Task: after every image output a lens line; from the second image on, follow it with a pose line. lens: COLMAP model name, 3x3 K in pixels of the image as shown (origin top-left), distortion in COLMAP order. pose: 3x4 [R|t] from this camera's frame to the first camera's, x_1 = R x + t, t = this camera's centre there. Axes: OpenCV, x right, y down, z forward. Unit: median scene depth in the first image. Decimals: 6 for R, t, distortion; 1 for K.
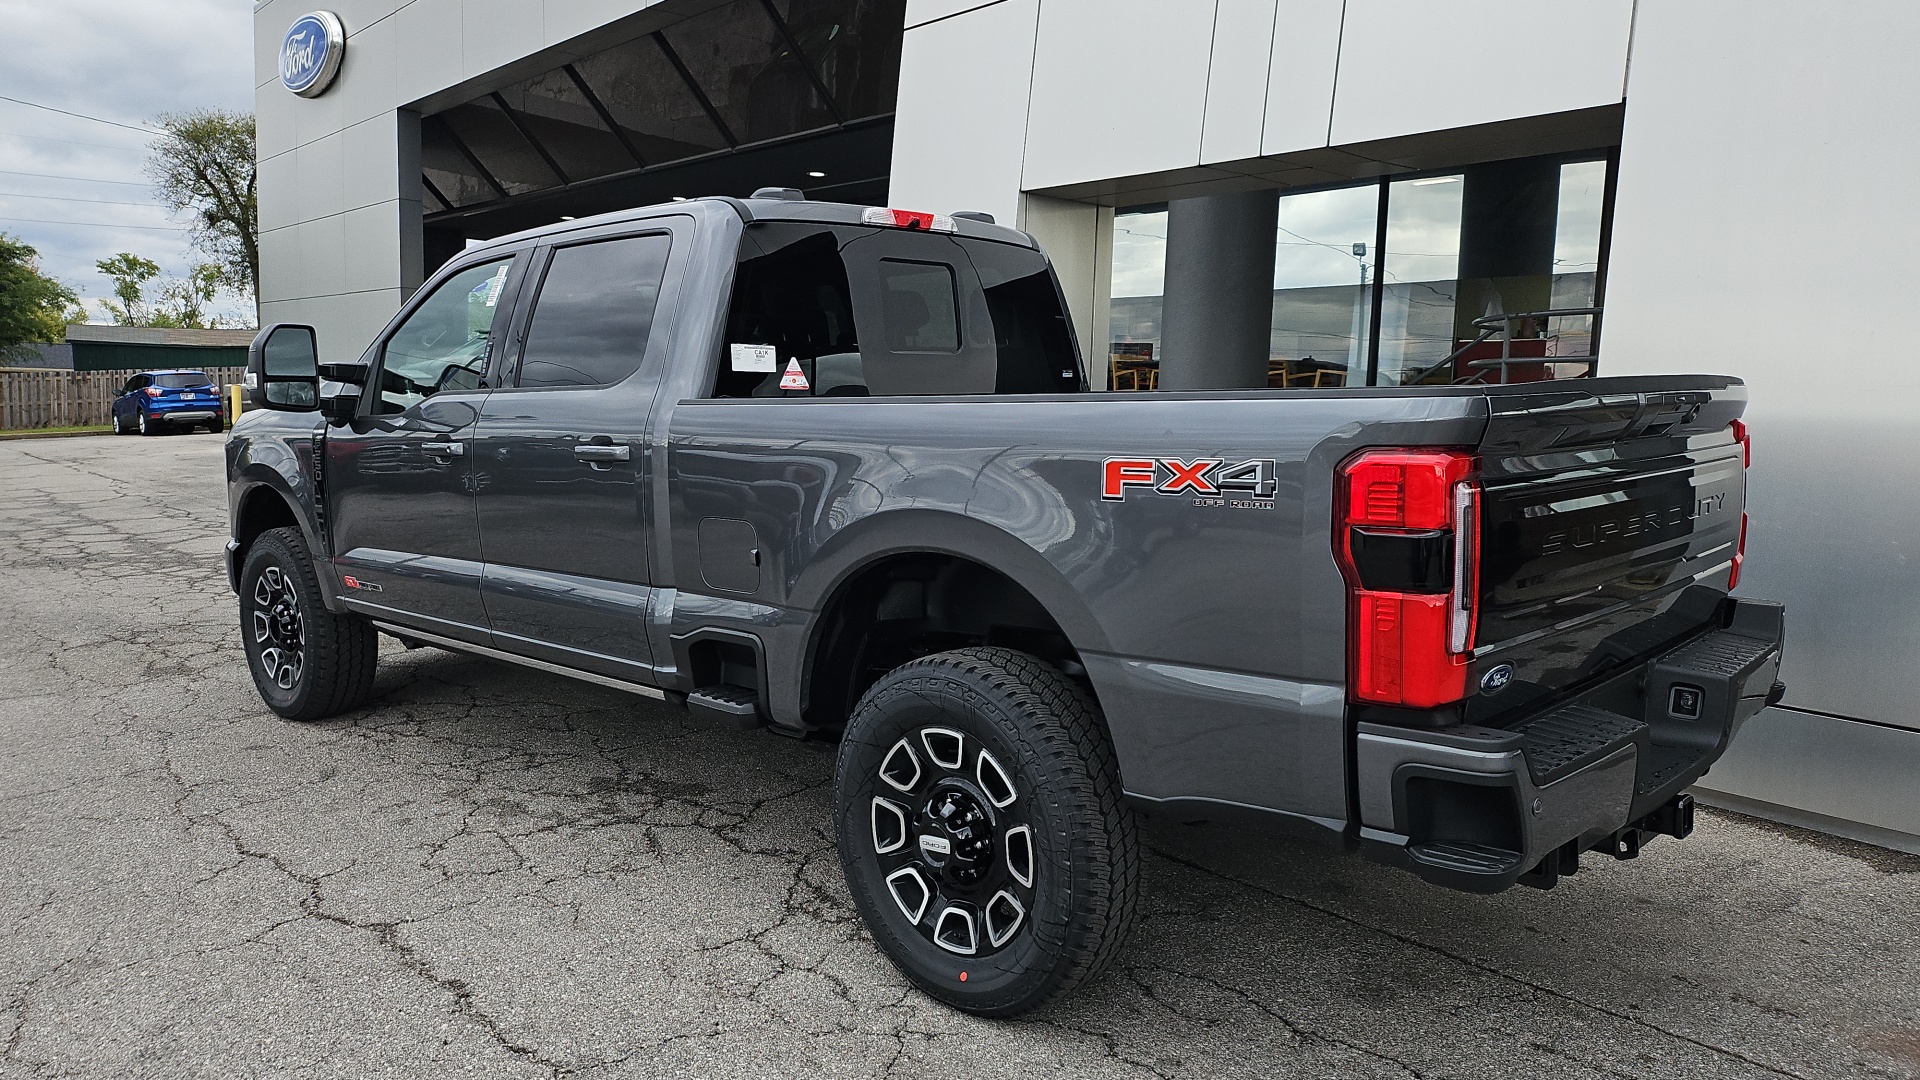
lens RADIAL K [[1371.7, 0, 971.3], [0, 1371.7, 542.4], [0, 0, 1]] dist [-0.004768, -0.072084]
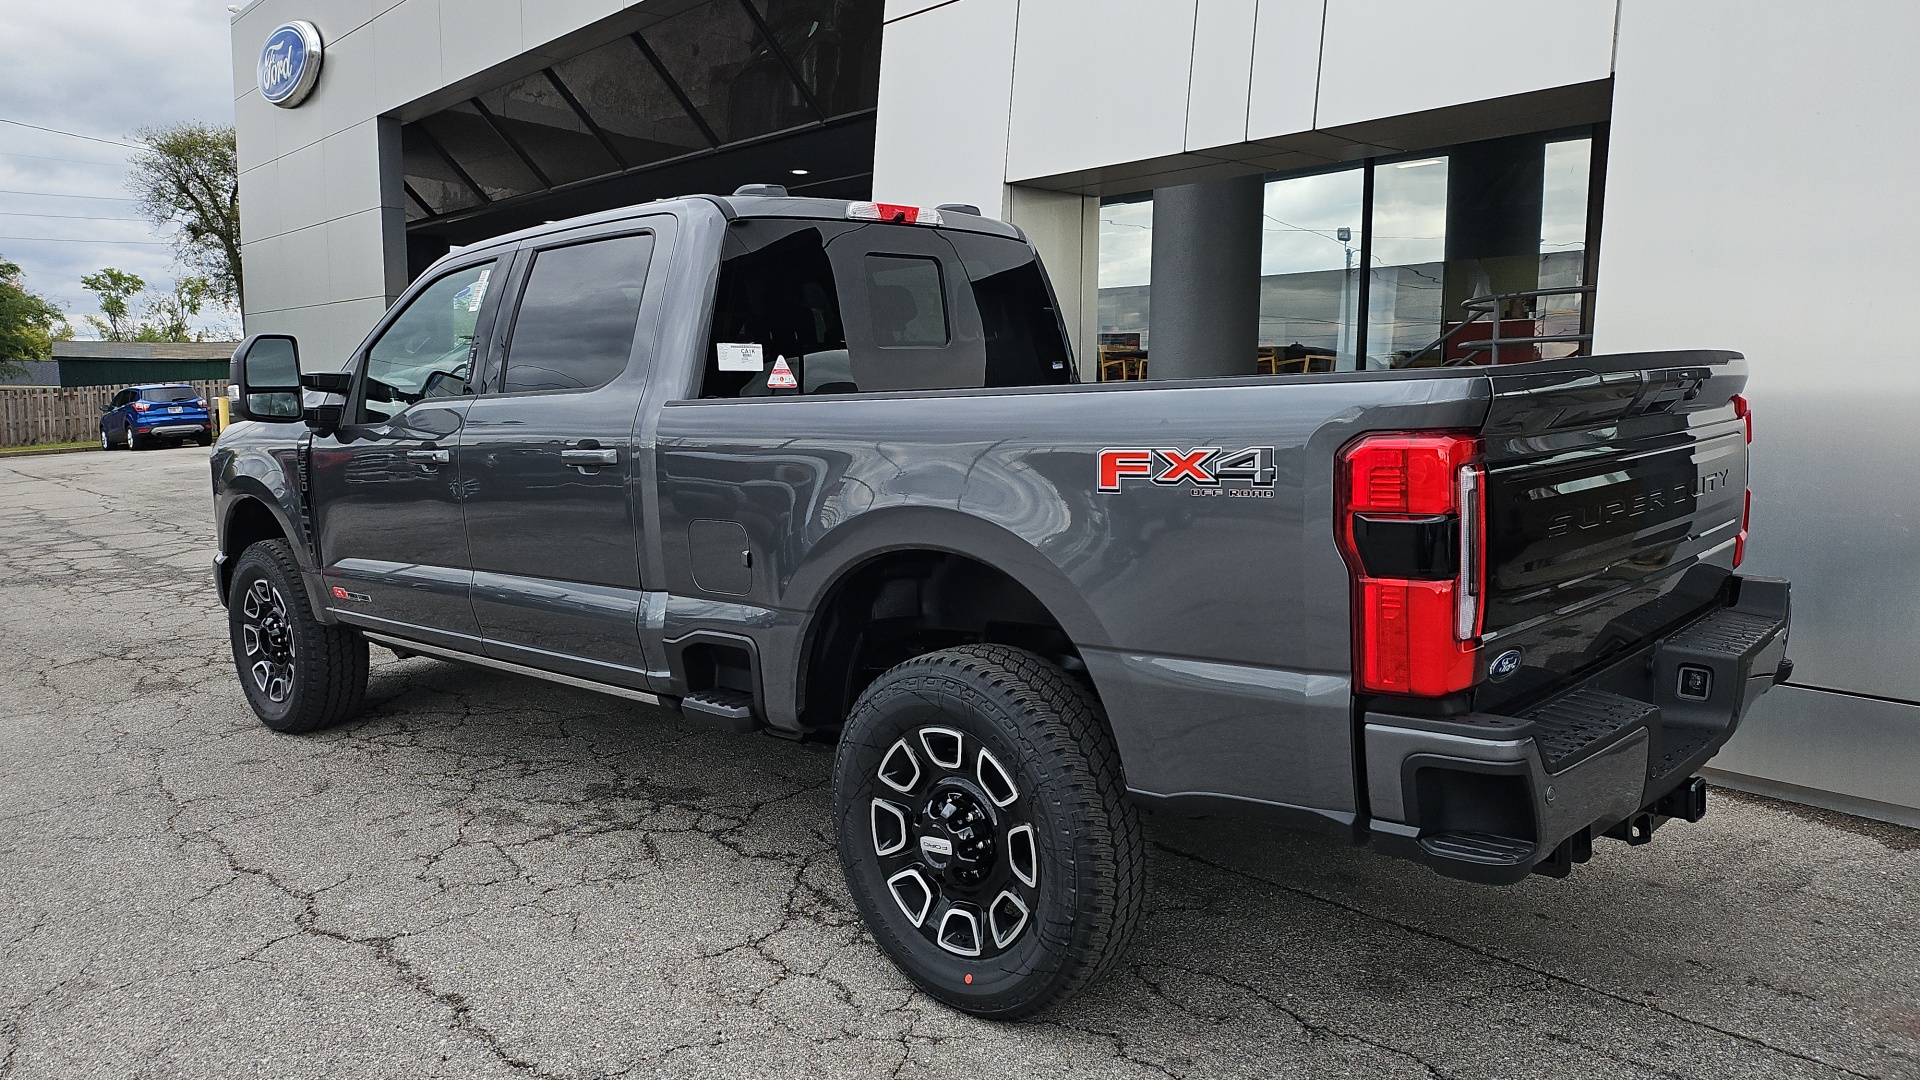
lens RADIAL K [[1364.7, 0, 960.0], [0, 1364.7, 540.0], [0, 0, 1]] dist [0.005370, -0.074534]
pose [[0.999705, -0.024260, -0.001494, -0.002090], [0.024264, 0.999703, 0.002283, -0.000987], [0.001439, -0.002318, 0.999996, 0.015341]]
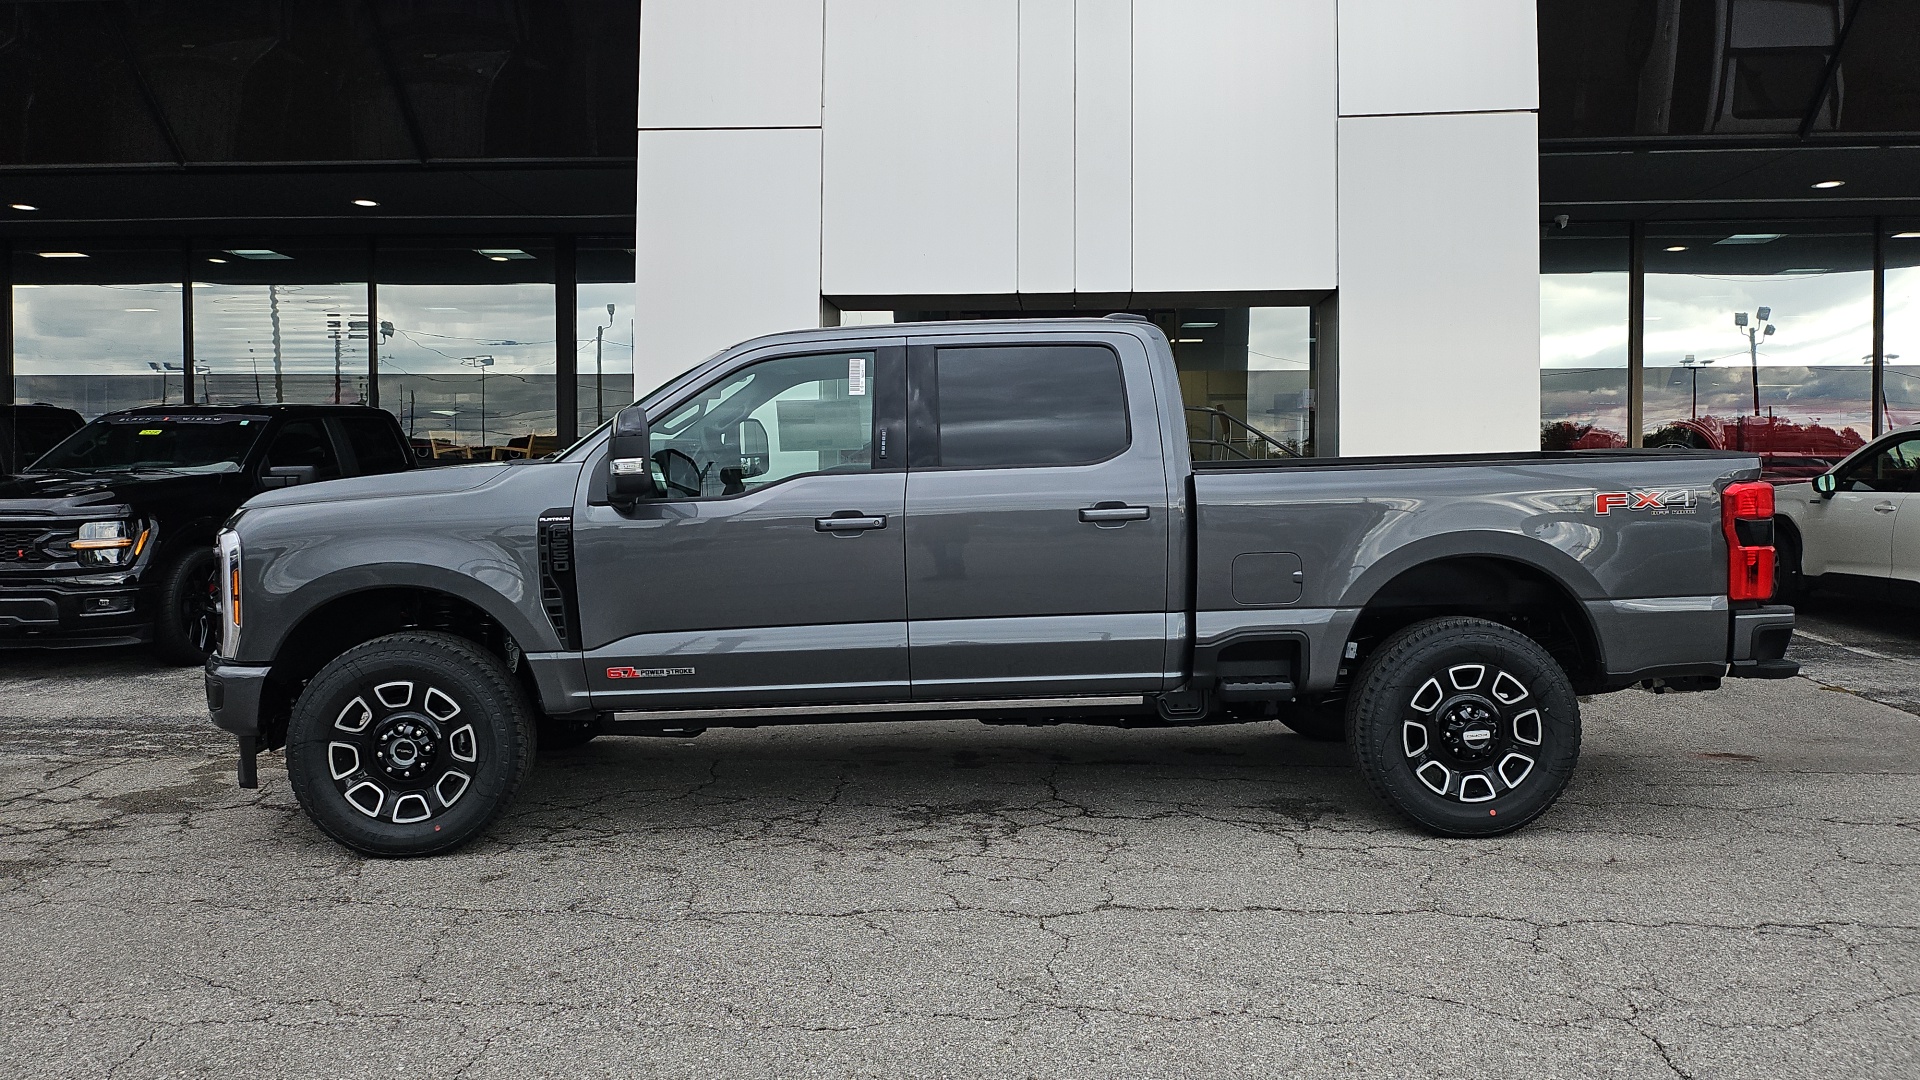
lens RADIAL K [[1393.3, 0, 959.3], [0, 1393.3, 540.5], [0, 0, 1]] dist [0.001414, 0.000496]
pose [[0.725025, -0.049863, 0.686915, -1.305408], [0.094004, 0.995206, -0.026978, -0.020117], [-0.682277, 0.084133, 0.726237, 0.155759]]
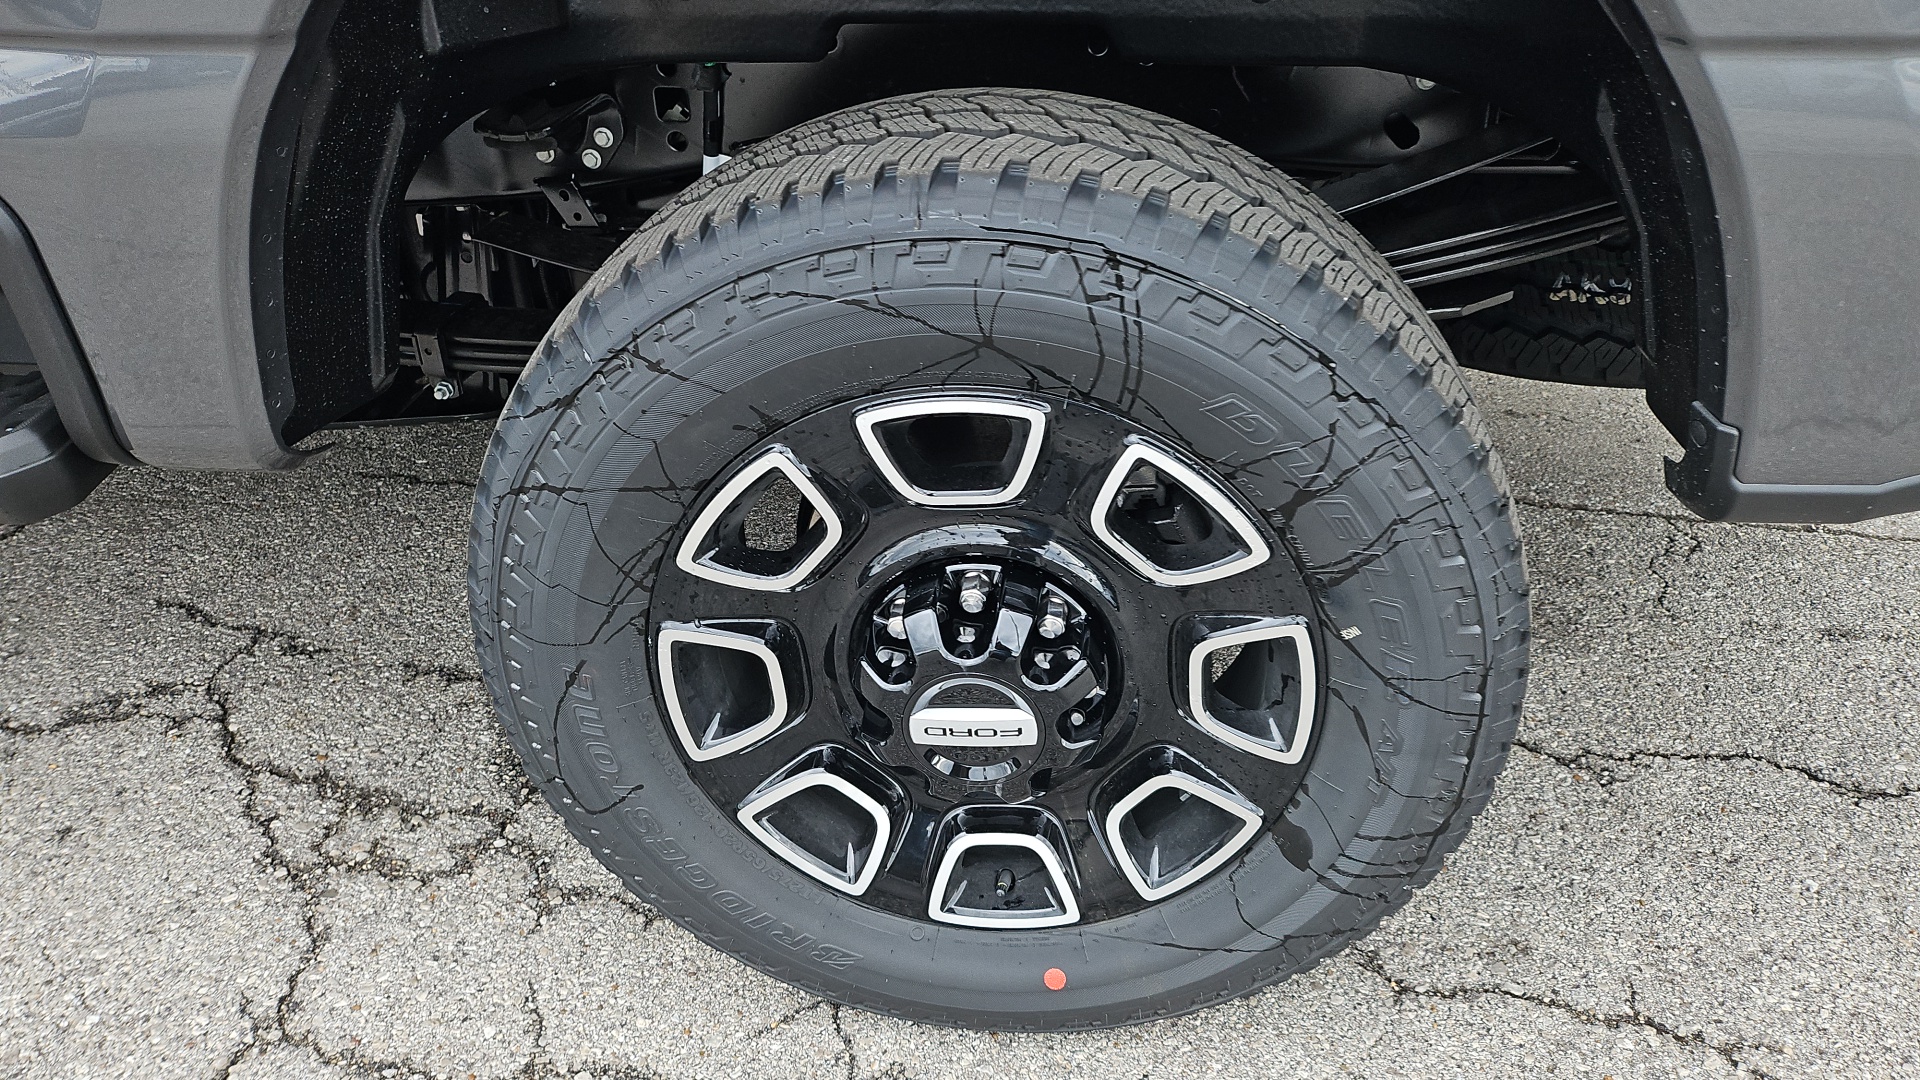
lens RADIAL K [[1321.6, 0, 960.0], [0, 1321.6, 540.0], [0, 0, 1]] dist [0.043799, -0.061728]
pose [[0.784894, -0.327625, 0.525931, -0.150567], [0.070165, 0.890317, 0.449903, 0.026416], [-0.615644, -0.316225, 0.721792, 0.635058]]
